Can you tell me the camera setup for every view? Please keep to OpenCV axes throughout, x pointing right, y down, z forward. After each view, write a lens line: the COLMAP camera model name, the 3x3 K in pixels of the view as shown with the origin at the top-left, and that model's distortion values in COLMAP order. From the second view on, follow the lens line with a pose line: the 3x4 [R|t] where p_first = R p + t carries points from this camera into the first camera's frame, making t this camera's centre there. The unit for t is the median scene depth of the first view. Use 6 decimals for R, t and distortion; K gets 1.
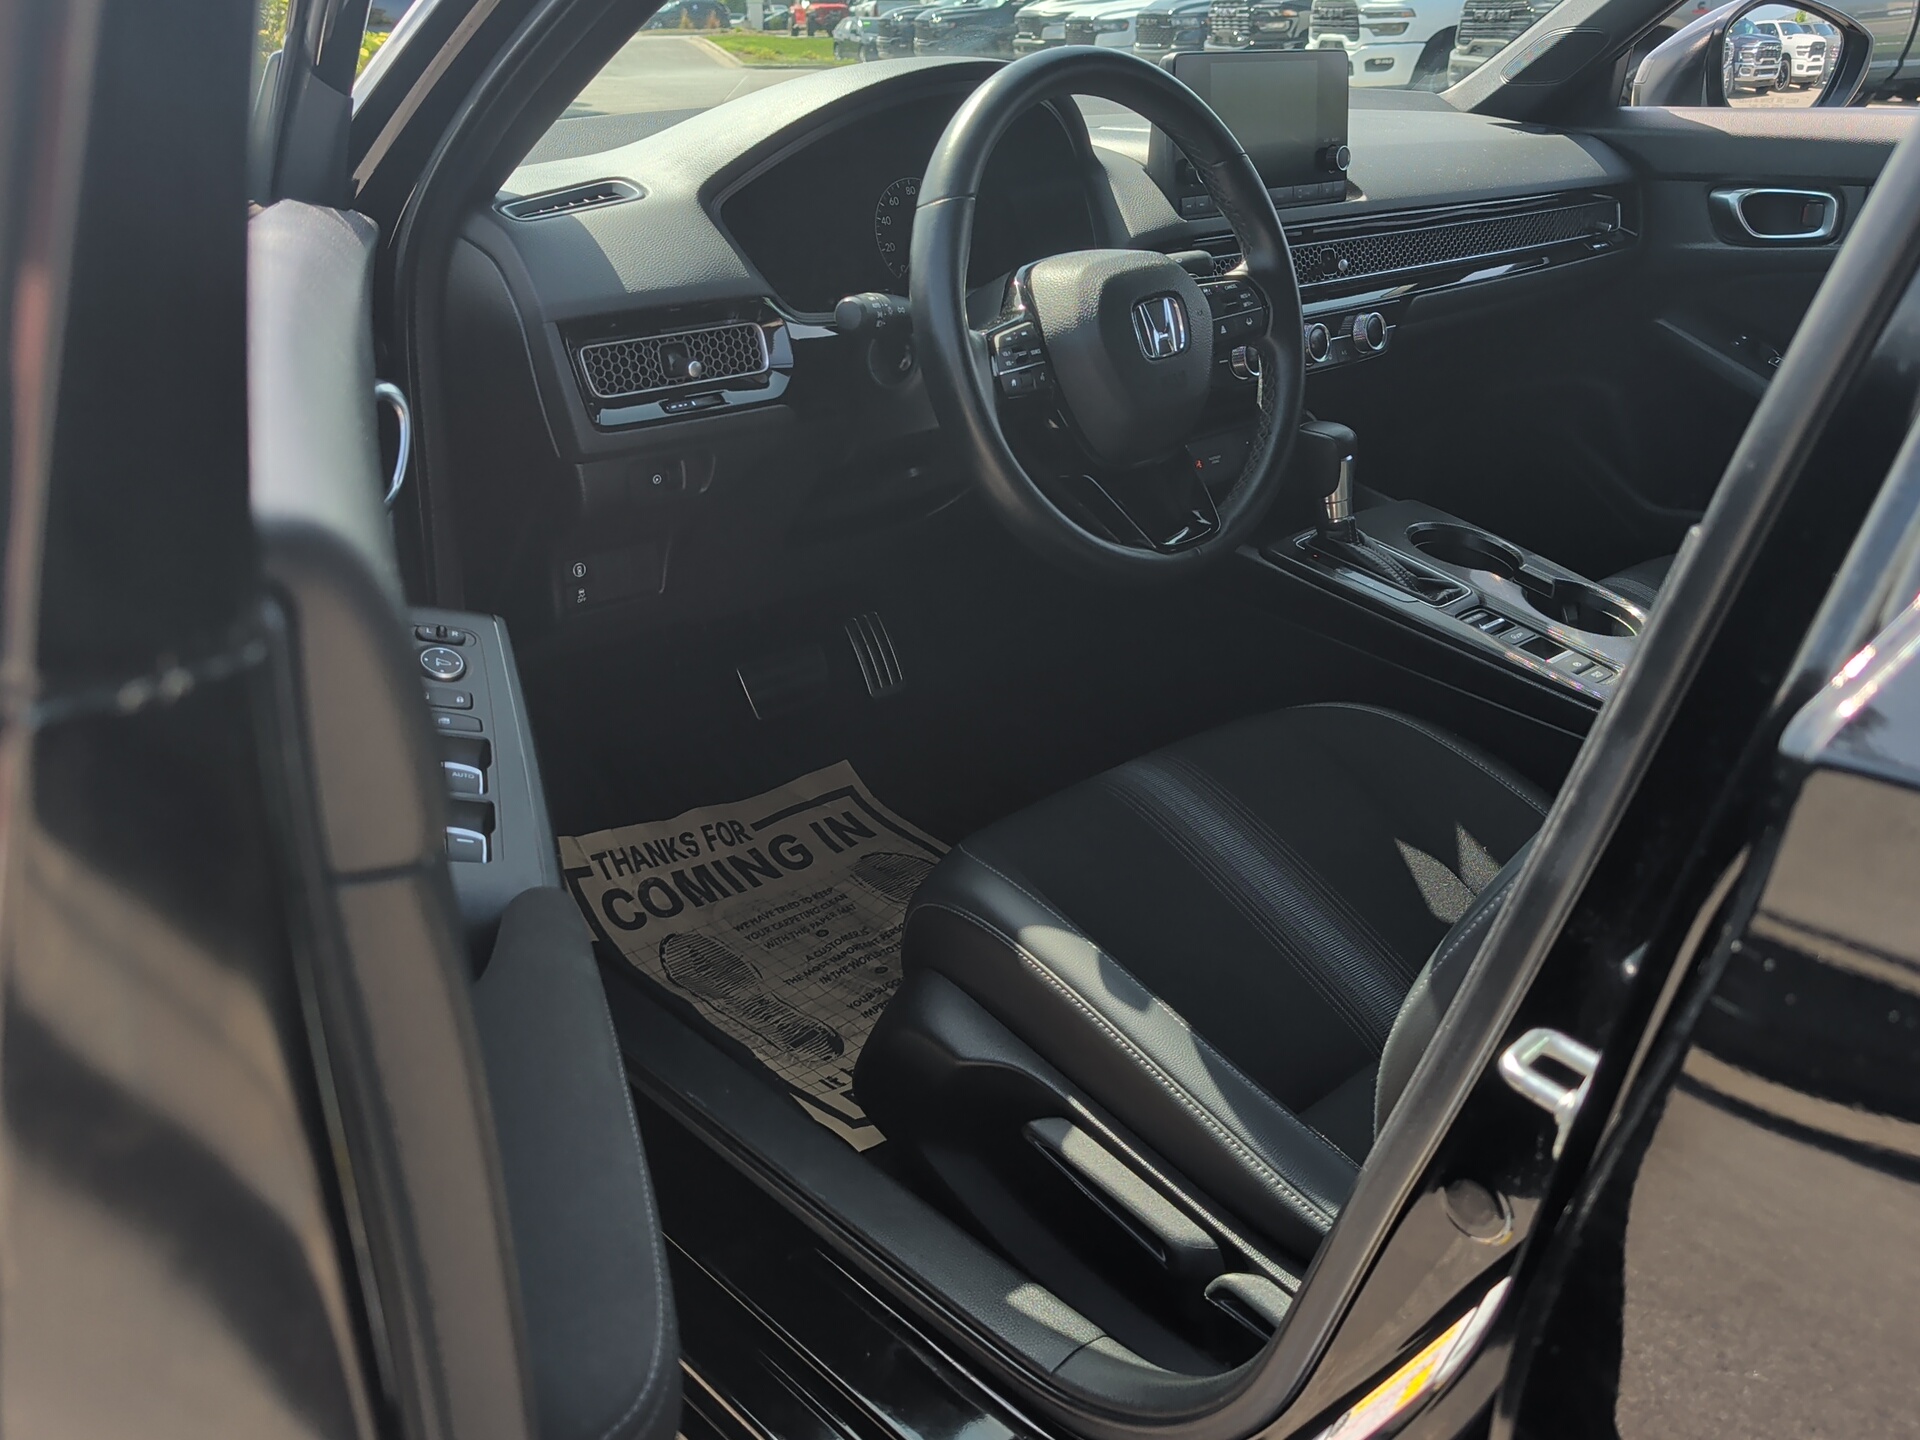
lens RADIAL K [[1638.0, 0, 1017.8], [0, 1638.0, 698.1], [0, 0, 1]] dist [0.033927, -0.006554]
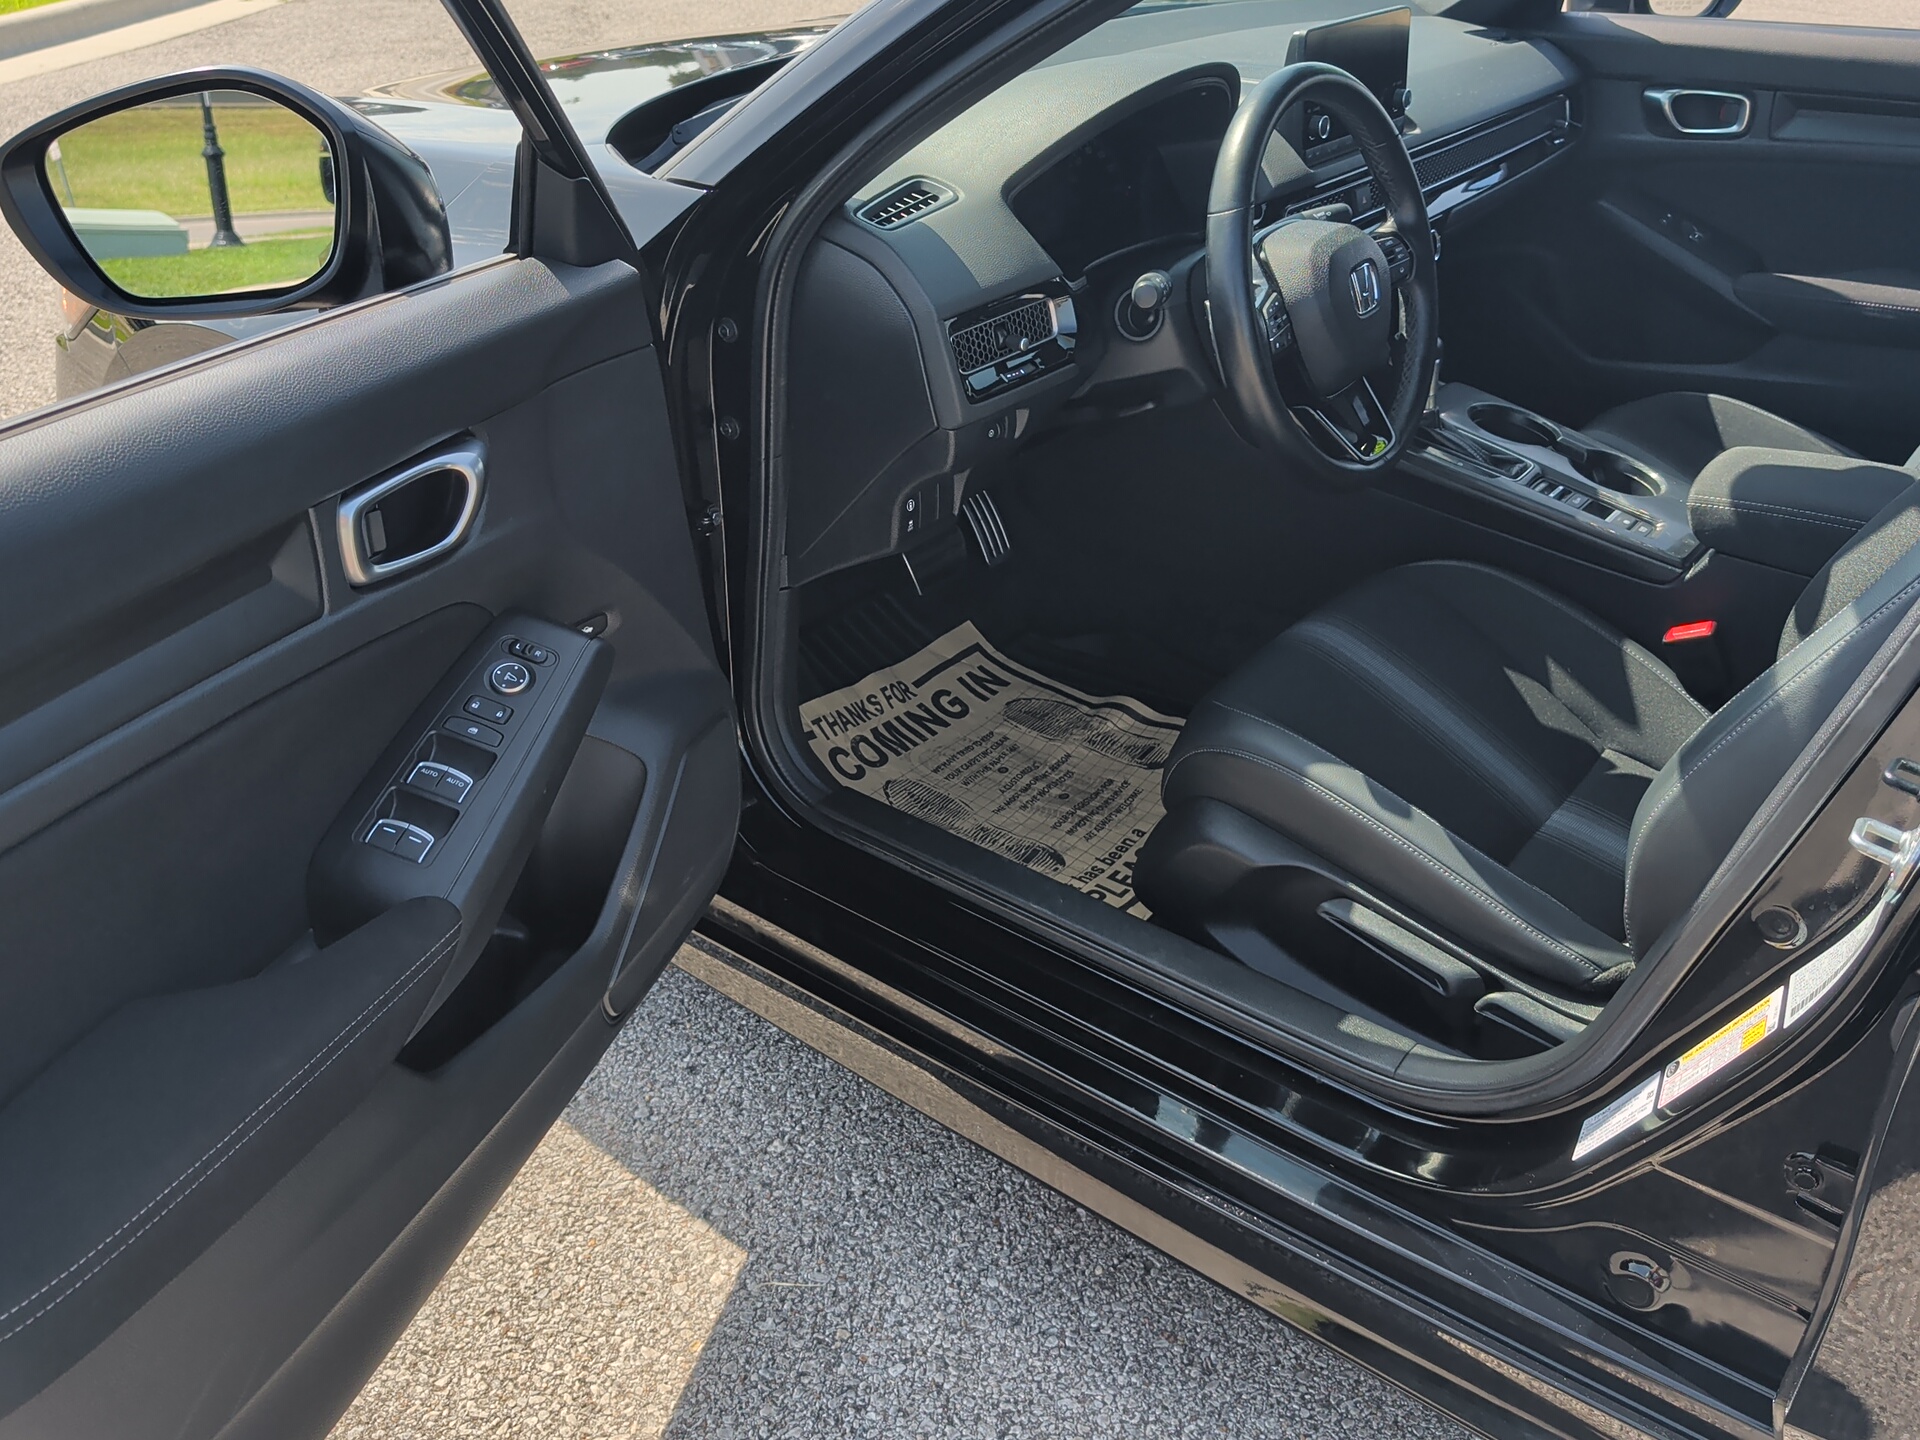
lens RADIAL K [[1622.8, 0, 960.0], [0, 1622.8, 720.0], [0, 0, 1]] dist [-0.007202, -0.013487]
pose [[0.991243, -0.074539, 0.108998, -0.284099], [0.058625, 0.988051, 0.142542, -0.068181], [-0.118321, -0.134903, 0.983769, -0.180386]]
